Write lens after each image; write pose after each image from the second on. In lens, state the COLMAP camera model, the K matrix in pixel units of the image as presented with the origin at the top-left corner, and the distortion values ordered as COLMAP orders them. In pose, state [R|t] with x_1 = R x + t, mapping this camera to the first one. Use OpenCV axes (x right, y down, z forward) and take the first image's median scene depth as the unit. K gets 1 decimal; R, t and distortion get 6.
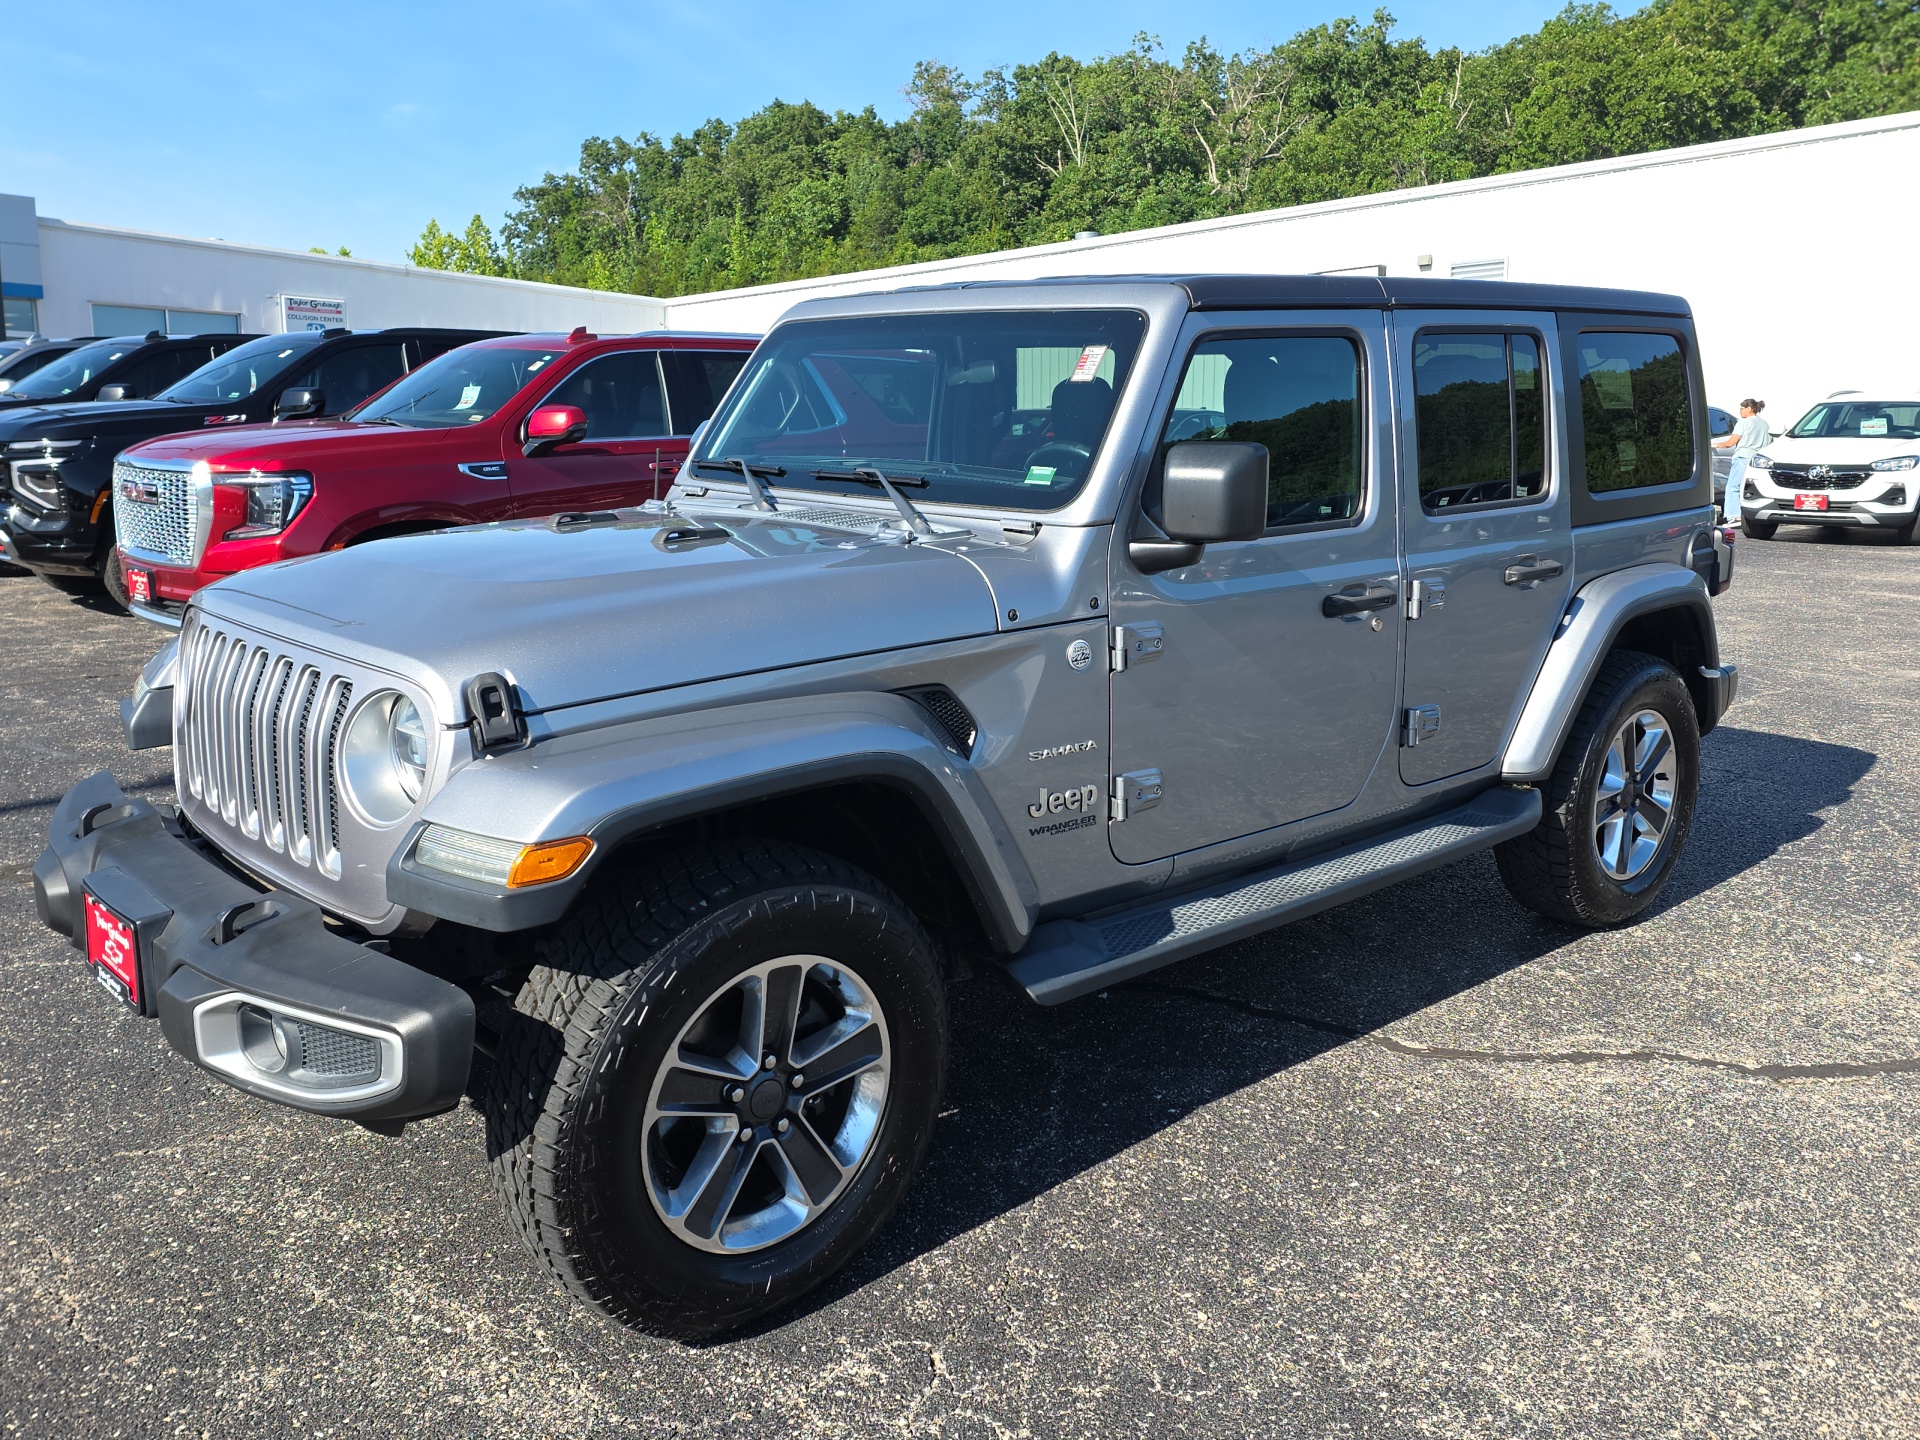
lens RADIAL K [[1582.9, 0, 954.6], [0, 1582.9, 700.4], [0, 0, 1]] dist [0.151204, -0.208433]
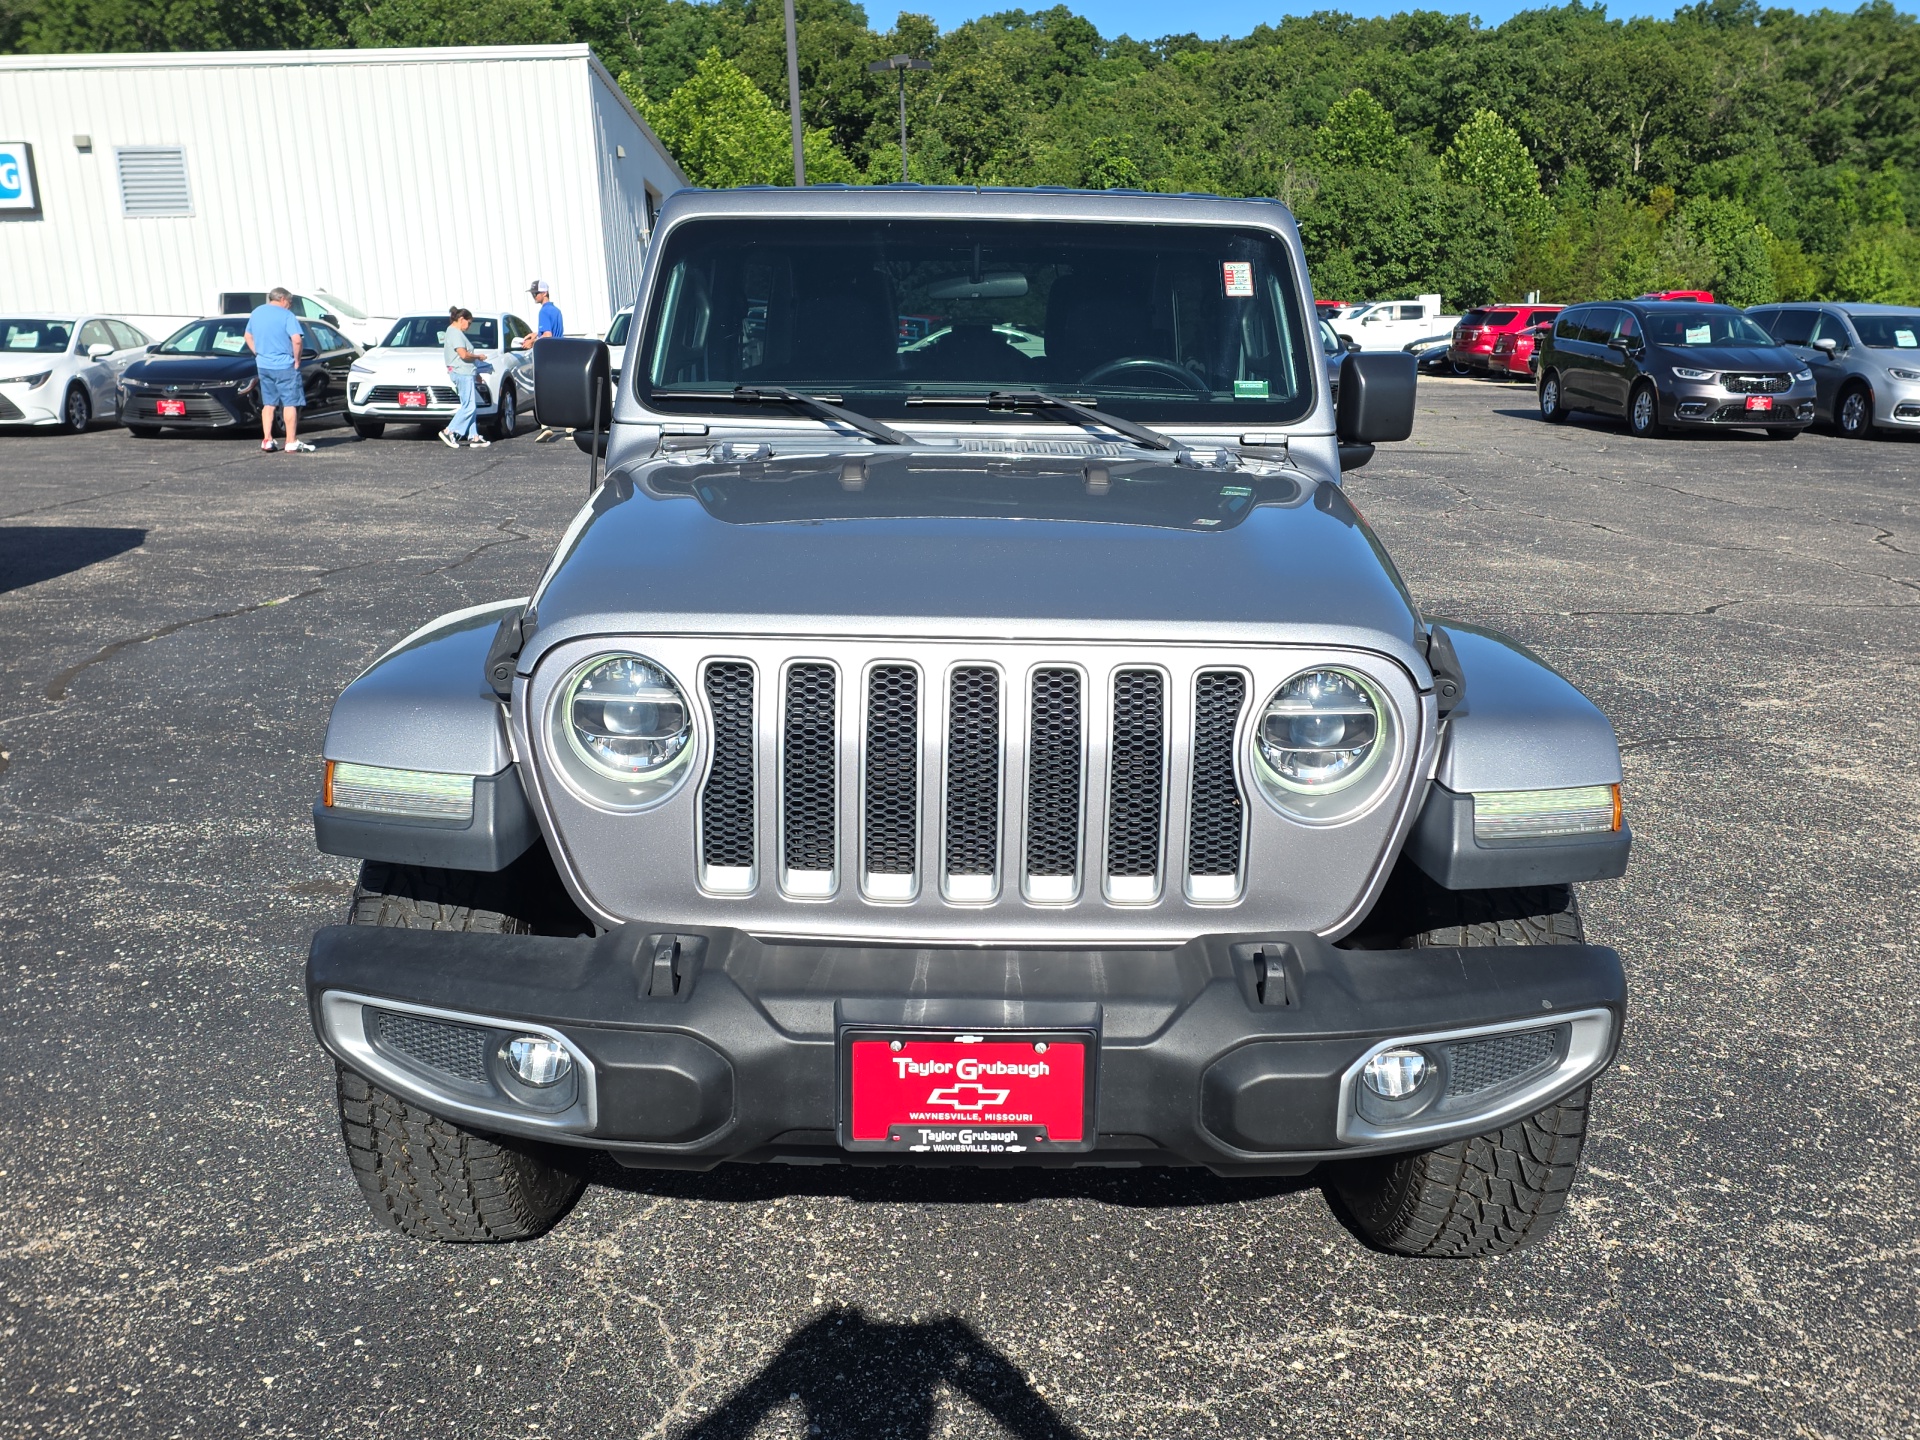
lens RADIAL K [[1582.9, 0, 954.6], [0, 1582.9, 700.4], [0, 0, 1]] dist [0.151204, -0.208433]
pose [[0.655760, -0.168249, 0.735983, -0.751623], [0.125154, 0.985589, 0.113799, -0.072946], [-0.744524, 0.017487, 0.667367, 0.391071]]
